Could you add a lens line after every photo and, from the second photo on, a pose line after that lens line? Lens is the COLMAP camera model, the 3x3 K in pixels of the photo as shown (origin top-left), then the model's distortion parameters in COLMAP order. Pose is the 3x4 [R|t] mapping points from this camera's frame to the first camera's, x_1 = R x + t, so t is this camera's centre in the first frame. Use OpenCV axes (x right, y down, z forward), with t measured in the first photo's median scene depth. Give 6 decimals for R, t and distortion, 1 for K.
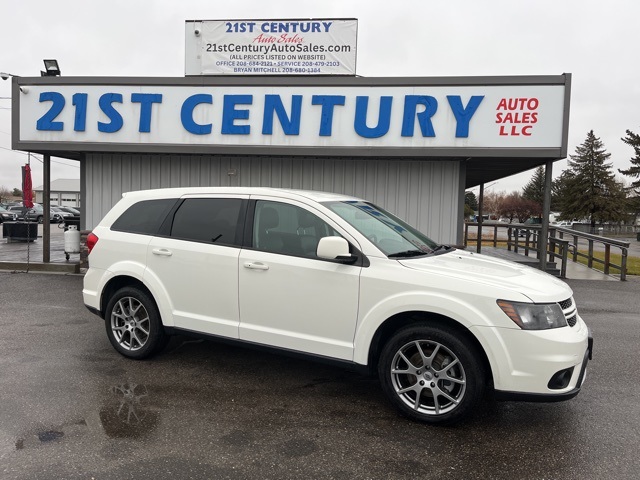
lens RADIAL K [[478.9, 0, 321.0], [0, 478.9, 241.6], [0, 0, 1]] dist [0.062041, -0.082300]
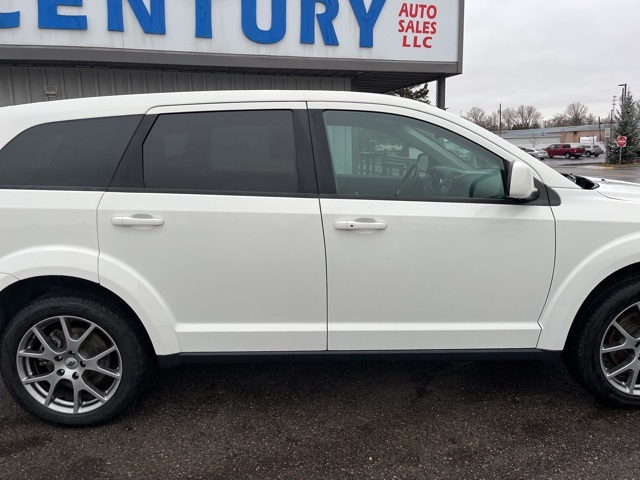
lens RADIAL K [[478.9, 0, 316.0], [0, 478.9, 235.3], [0, 0, 1]] dist [0.062041, -0.082300]
pose [[0.885621, -0.133067, 0.444937, -0.213731], [0.079716, 0.987409, 0.136633, -0.009603], [-0.457516, -0.085537, 0.885077, 0.248357]]
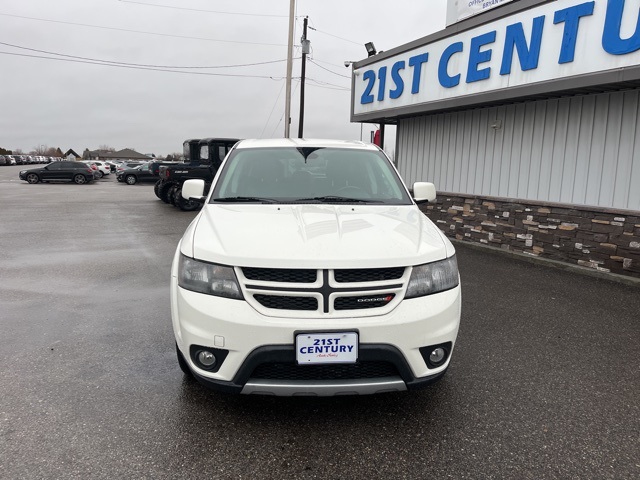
lens RADIAL K [[478.9, 0, 320.3], [0, 478.9, 240.0], [0, 0, 1]] dist [0.062041, -0.082300]
pose [[0.524671, 0.114484, -0.843572, 0.483224], [-0.061271, 0.993425, 0.096713, 0.001584], [0.849097, 0.000944, 0.528236, 0.292816]]
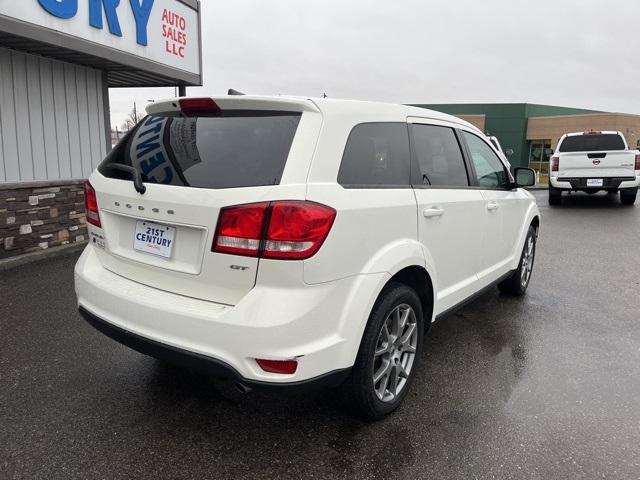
lens RADIAL K [[478.9, 0, 316.8], [0, 478.9, 237.1], [0, 0, 1]] dist [0.062041, -0.082300]
pose [[0.154146, -0.194324, 0.968750, -0.523971], [0.042372, 0.980867, 0.190013, -0.038319], [-0.987139, 0.011758, 0.159431, 0.573221]]
